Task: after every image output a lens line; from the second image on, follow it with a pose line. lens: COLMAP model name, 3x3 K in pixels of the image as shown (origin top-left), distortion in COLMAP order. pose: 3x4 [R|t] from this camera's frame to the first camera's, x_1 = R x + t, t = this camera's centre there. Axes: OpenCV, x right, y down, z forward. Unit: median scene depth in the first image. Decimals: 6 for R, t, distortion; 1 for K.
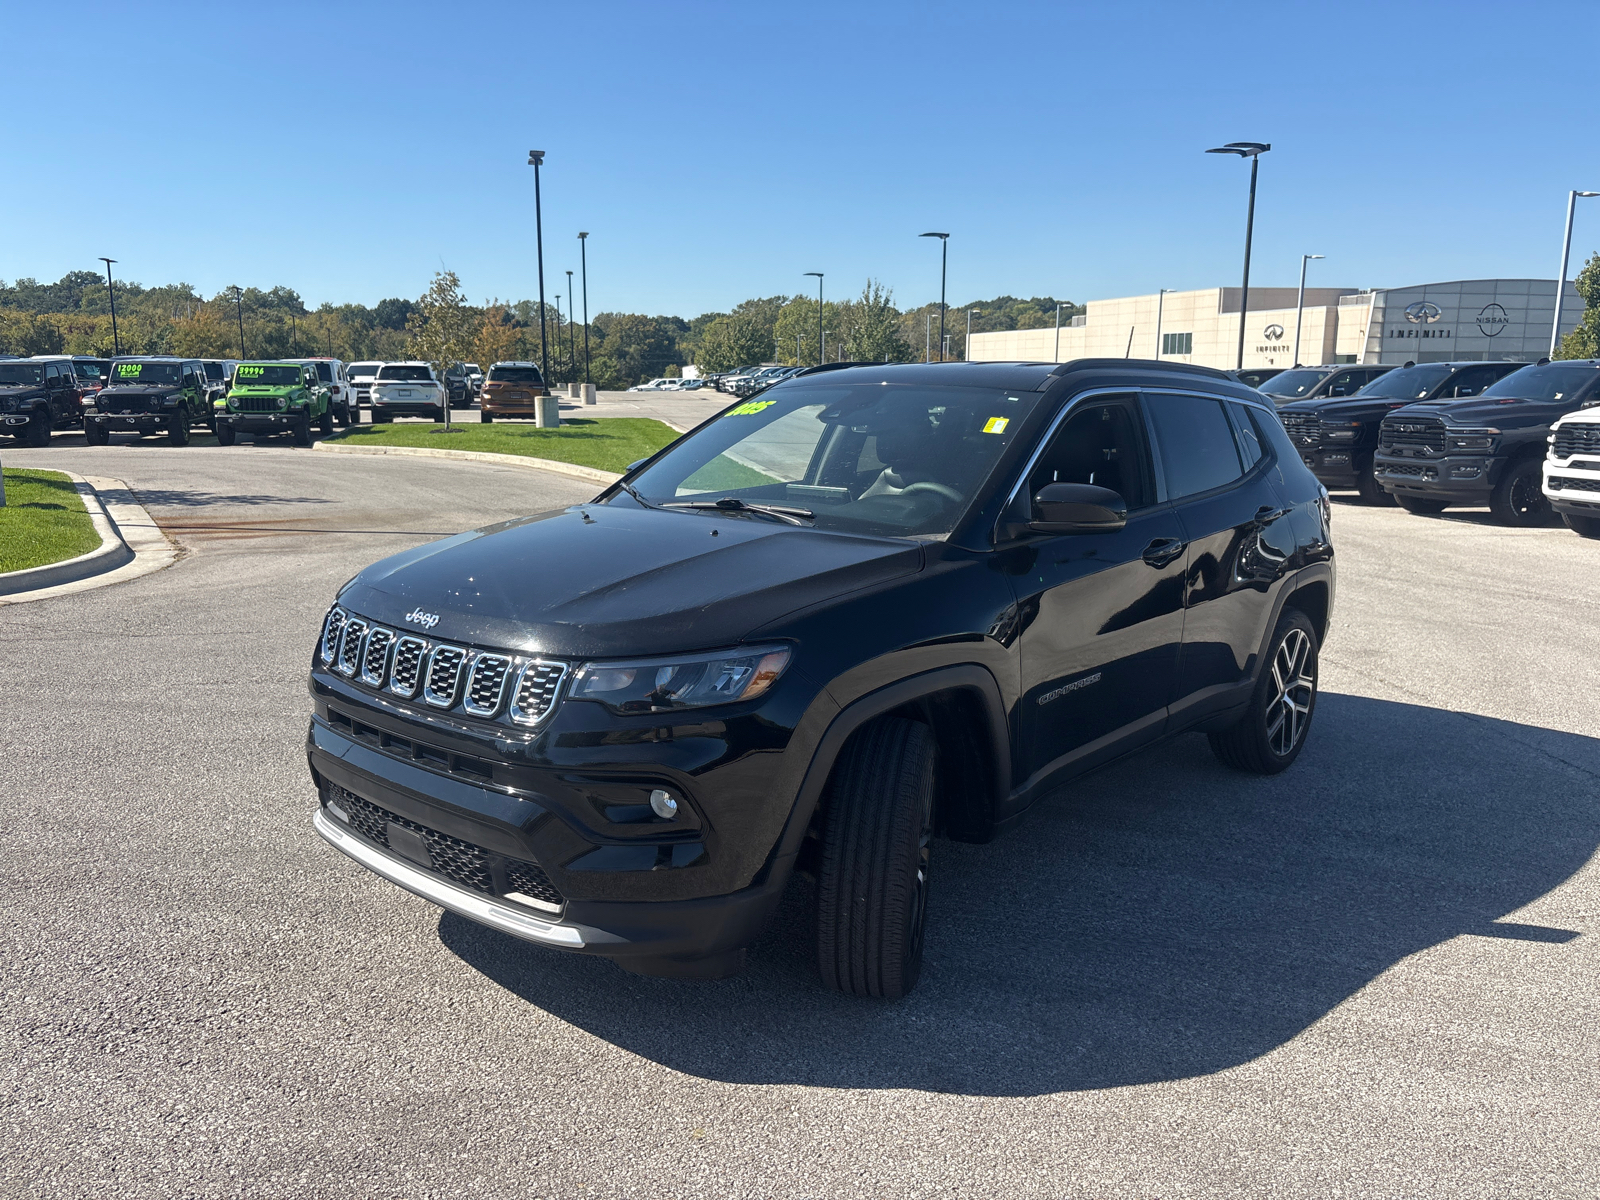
lens RADIAL K [[1215.3, 0, 789.4], [0, 1215.3, 603.9], [0, 0, 1]] dist [0.024596, -0.028719]
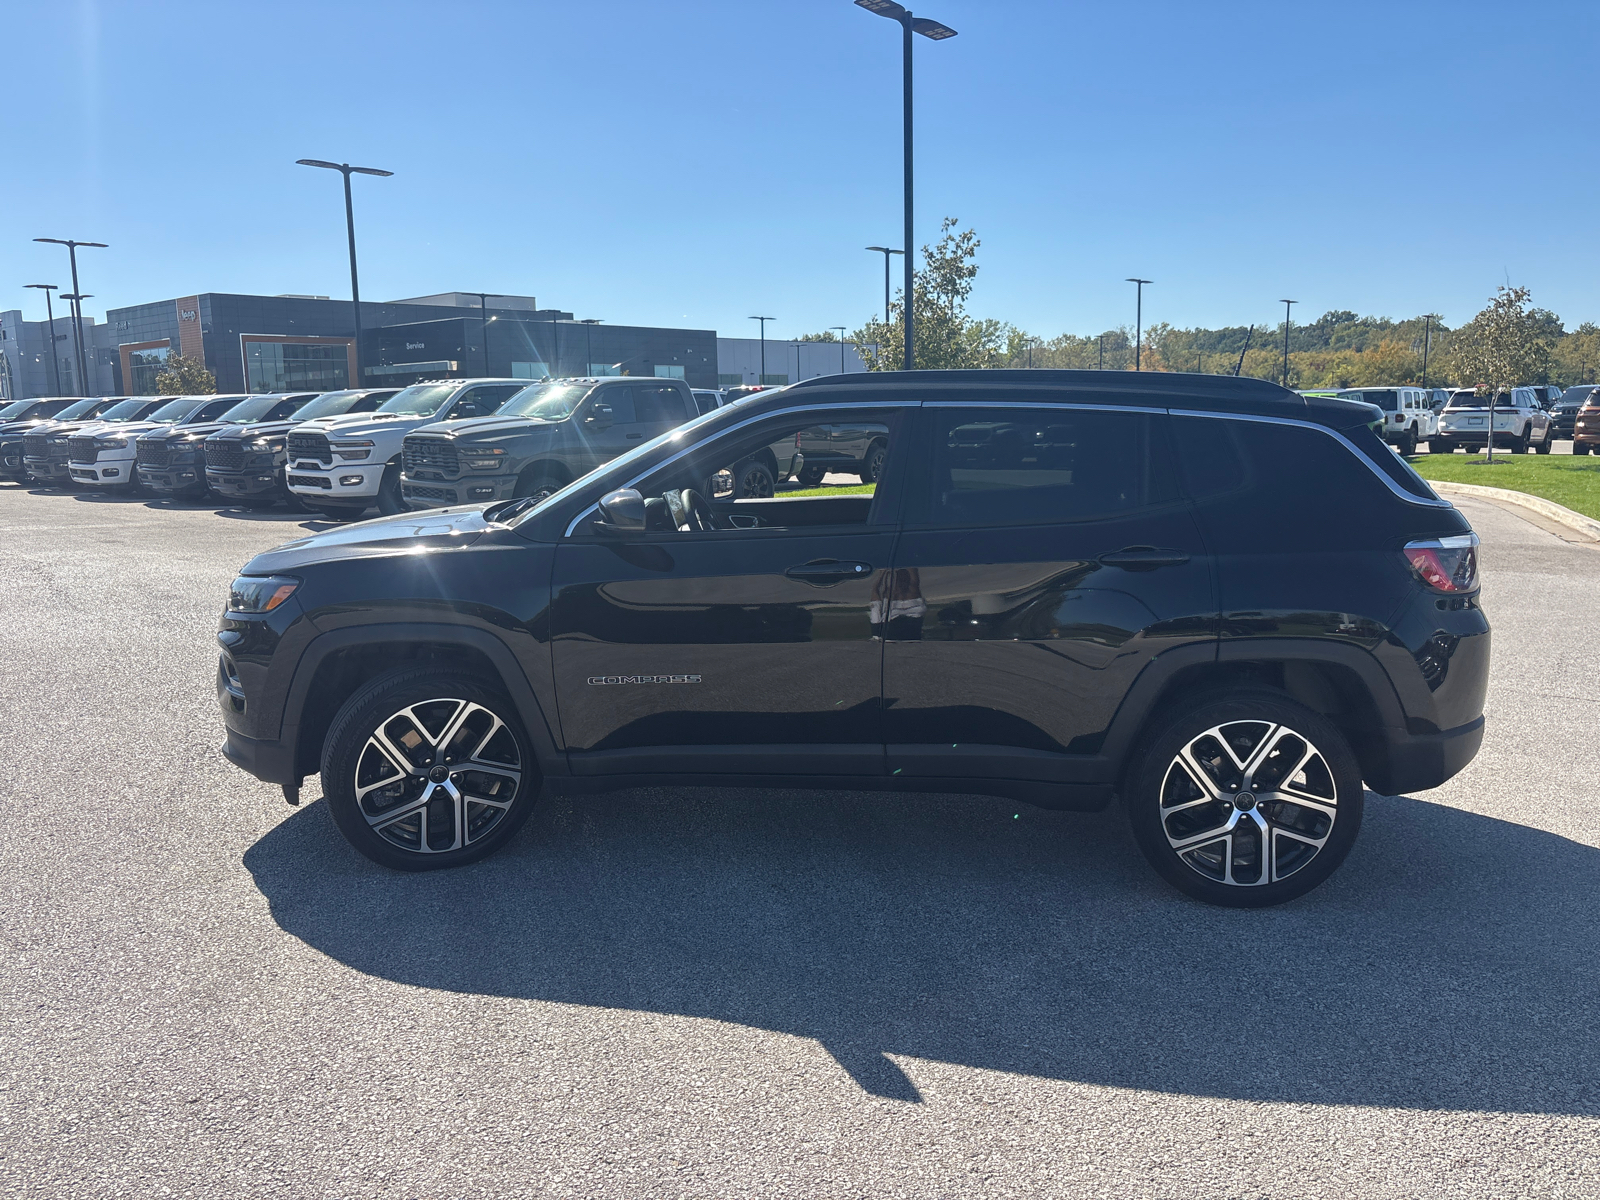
lens RADIAL K [[1215.3, 0, 785.6], [0, 1215.3, 603.2], [0, 0, 1]] dist [0.024596, -0.028719]
pose [[0.590052, 0.109055, -0.799966, 0.121405], [-0.129512, 0.990789, 0.039541, -0.006211], [0.796910, 0.080273, 0.598741, 0.046188]]
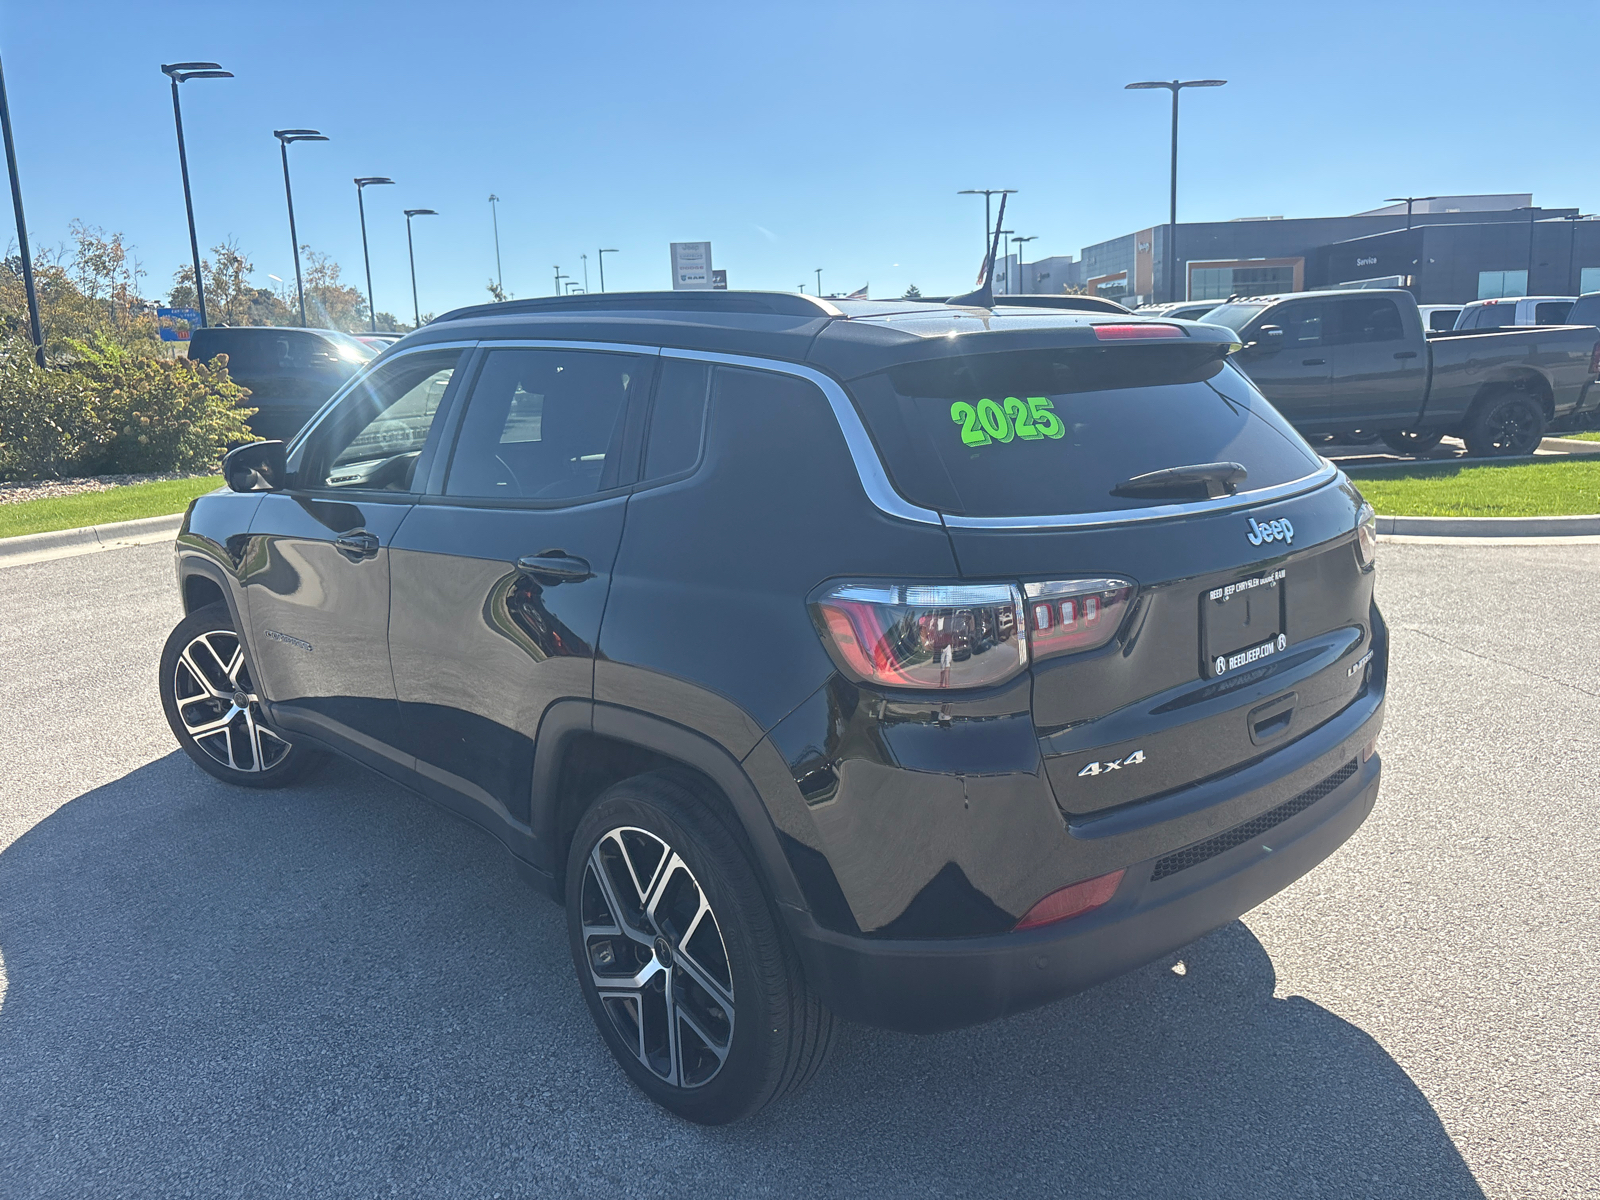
lens RADIAL K [[1215.3, 0, 802.6], [0, 1215.3, 593.4], [0, 0, 1]] dist [0.024596, -0.028719]
pose [[-0.110920, 0.182726, -0.976887, 0.125212], [-0.146764, 0.969164, 0.197945, -0.025595], [0.982933, 0.165328, -0.080682, 0.158061]]
